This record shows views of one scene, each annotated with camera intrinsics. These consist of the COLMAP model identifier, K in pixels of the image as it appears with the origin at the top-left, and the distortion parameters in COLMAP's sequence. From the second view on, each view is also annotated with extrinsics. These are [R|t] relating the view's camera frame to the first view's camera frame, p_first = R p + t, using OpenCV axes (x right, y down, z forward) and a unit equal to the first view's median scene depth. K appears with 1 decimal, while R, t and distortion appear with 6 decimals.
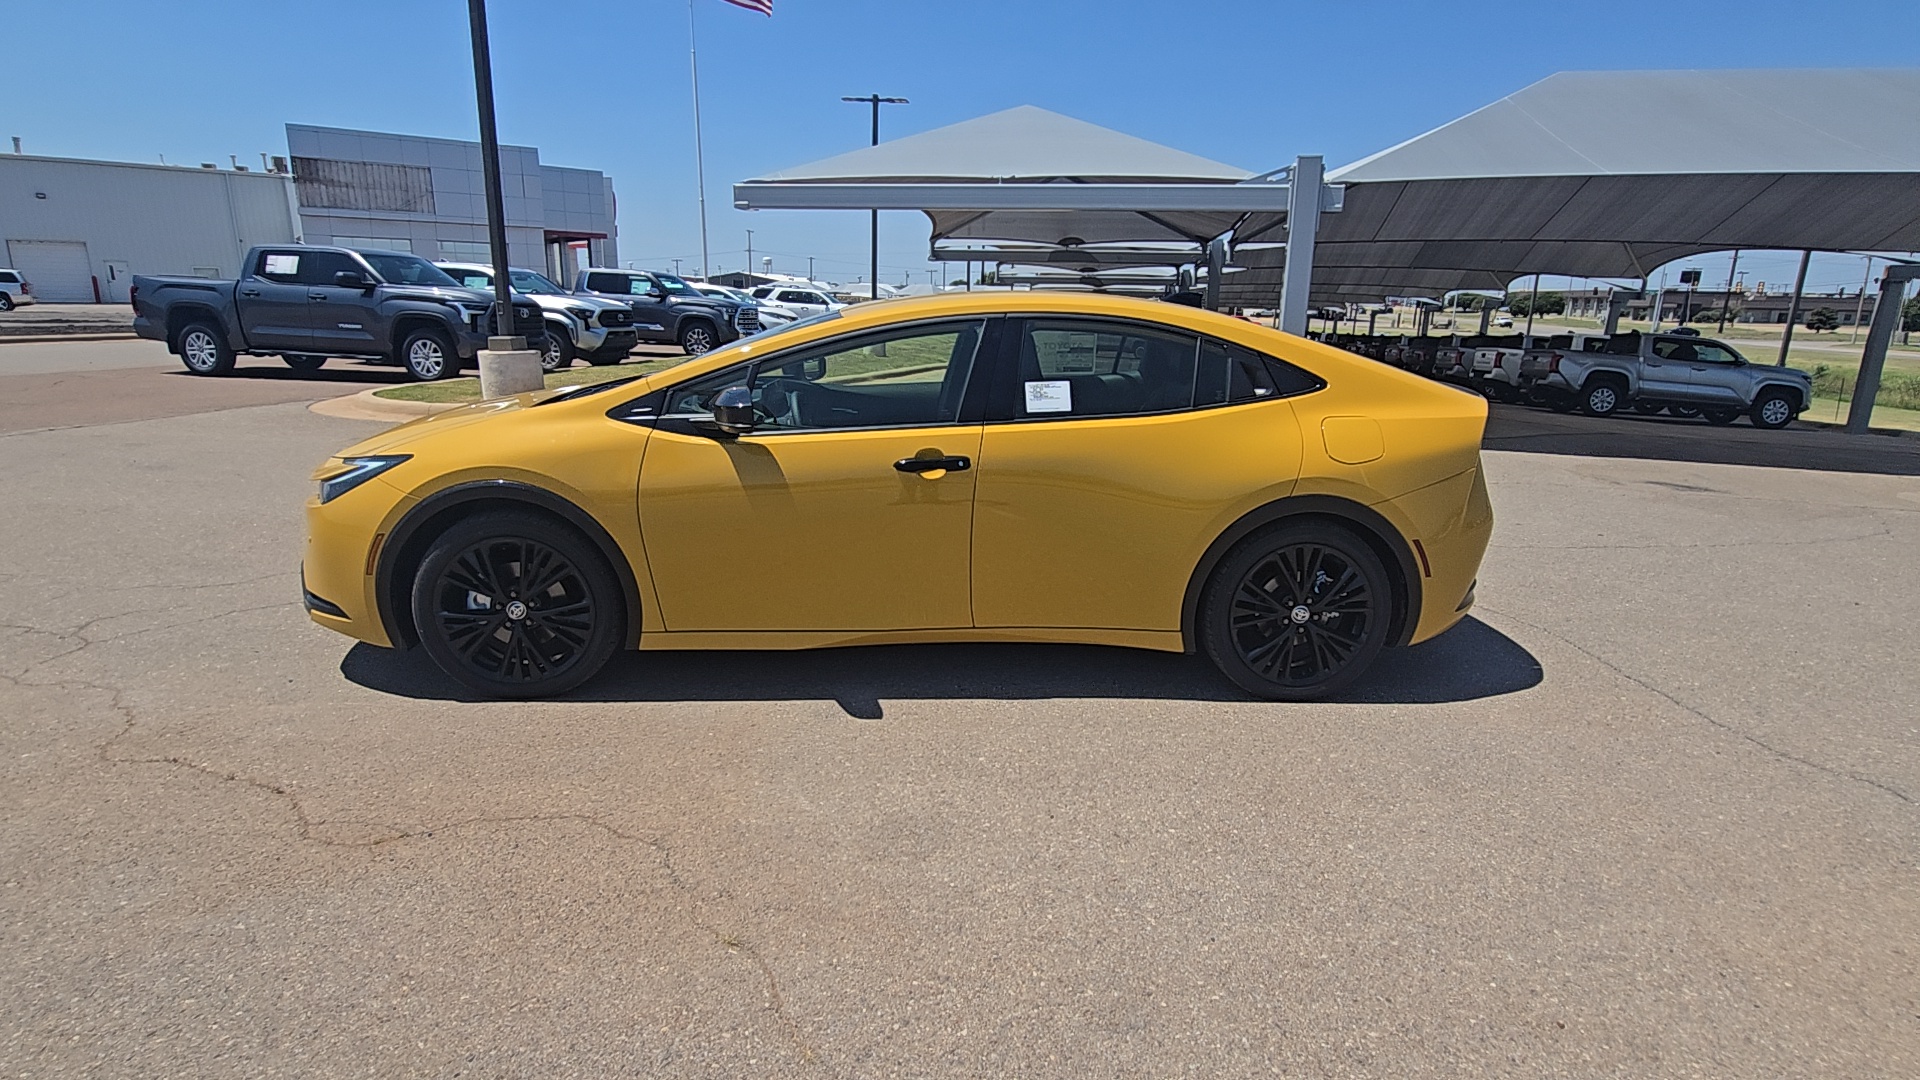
lens RADIAL K [[971.3, 0, 983.2], [0, 971.3, 544.7], [0, 0, 1]] dist [-0.001629, -0.000493]
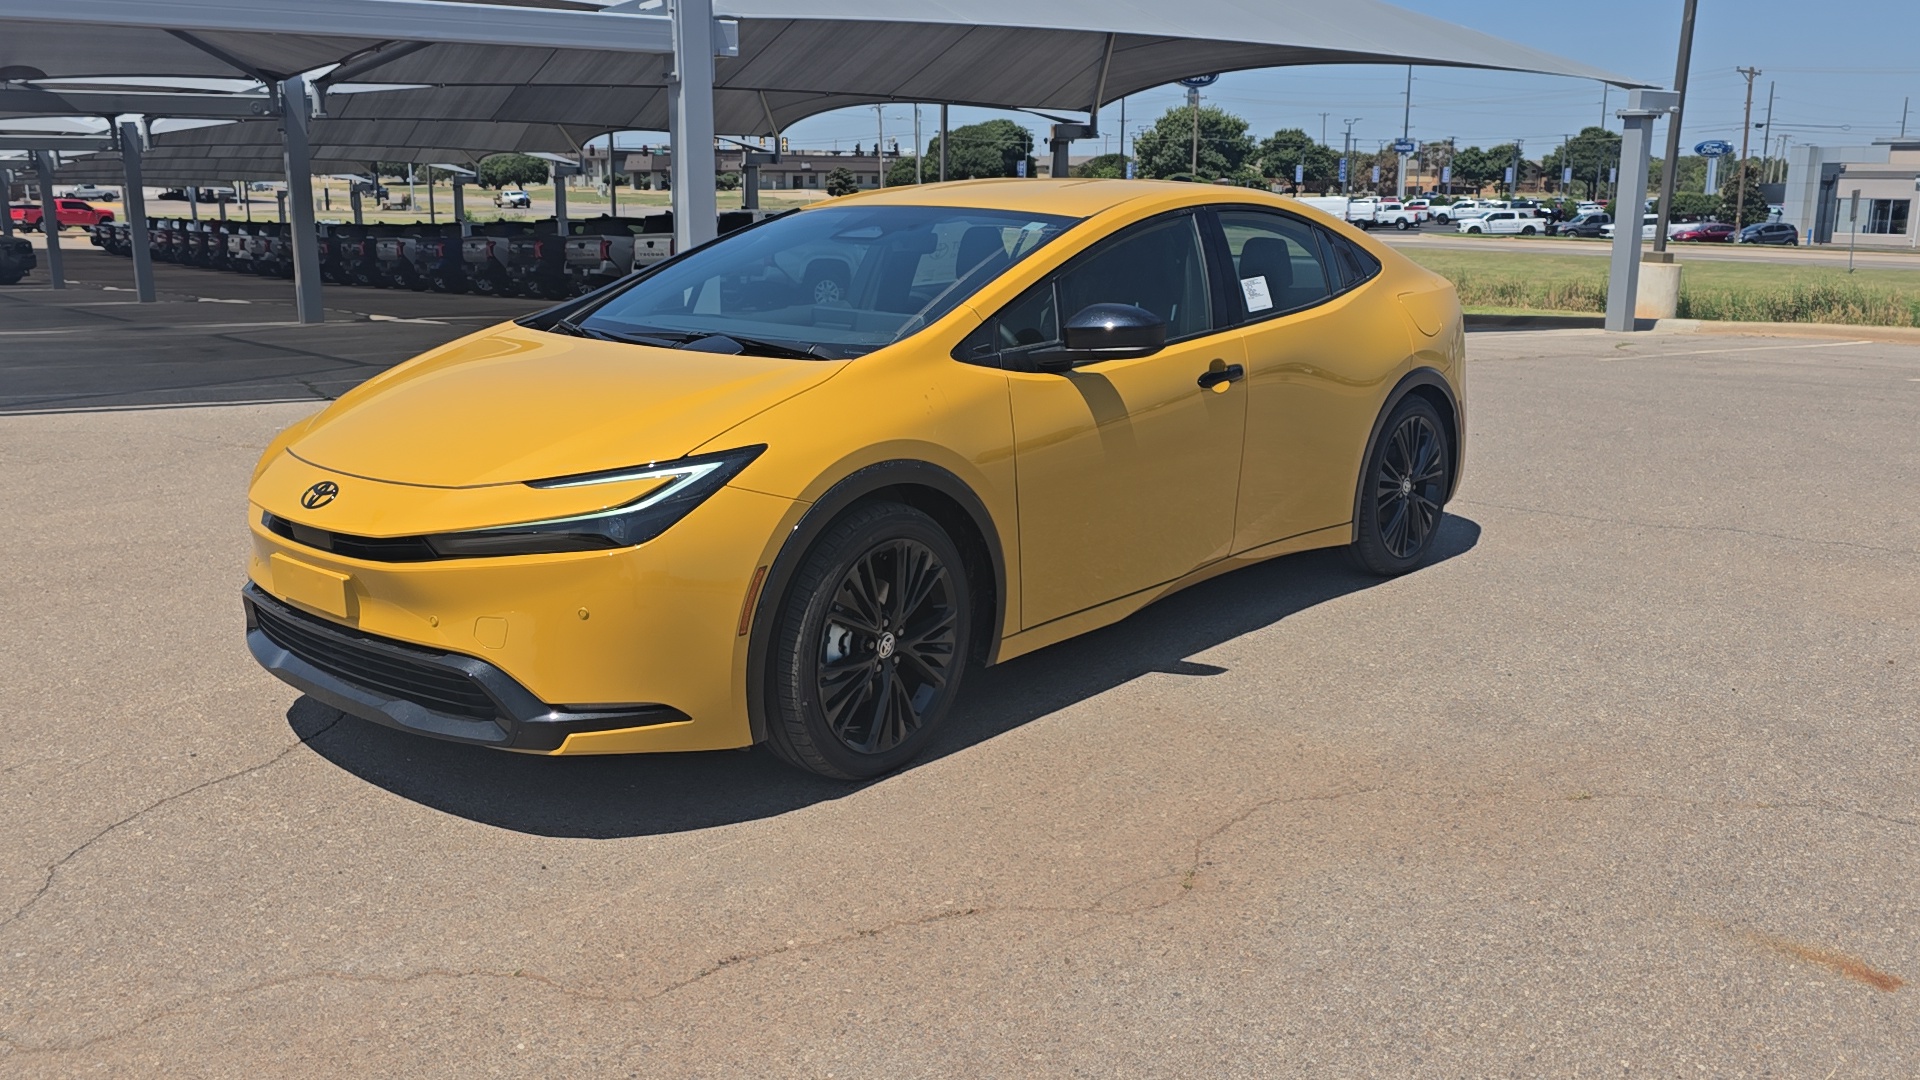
lens RADIAL K [[1591.2, 0, 991.4], [0, 1591.2, 544.3], [0, 0, 1]] dist [-0.025162, 0.005220]
pose [[0.685661, -0.179637, 0.705408, -0.226289], [0.188096, 0.979883, 0.066704, -0.012292], [-0.703199, 0.086948, 0.705656, 0.022884]]
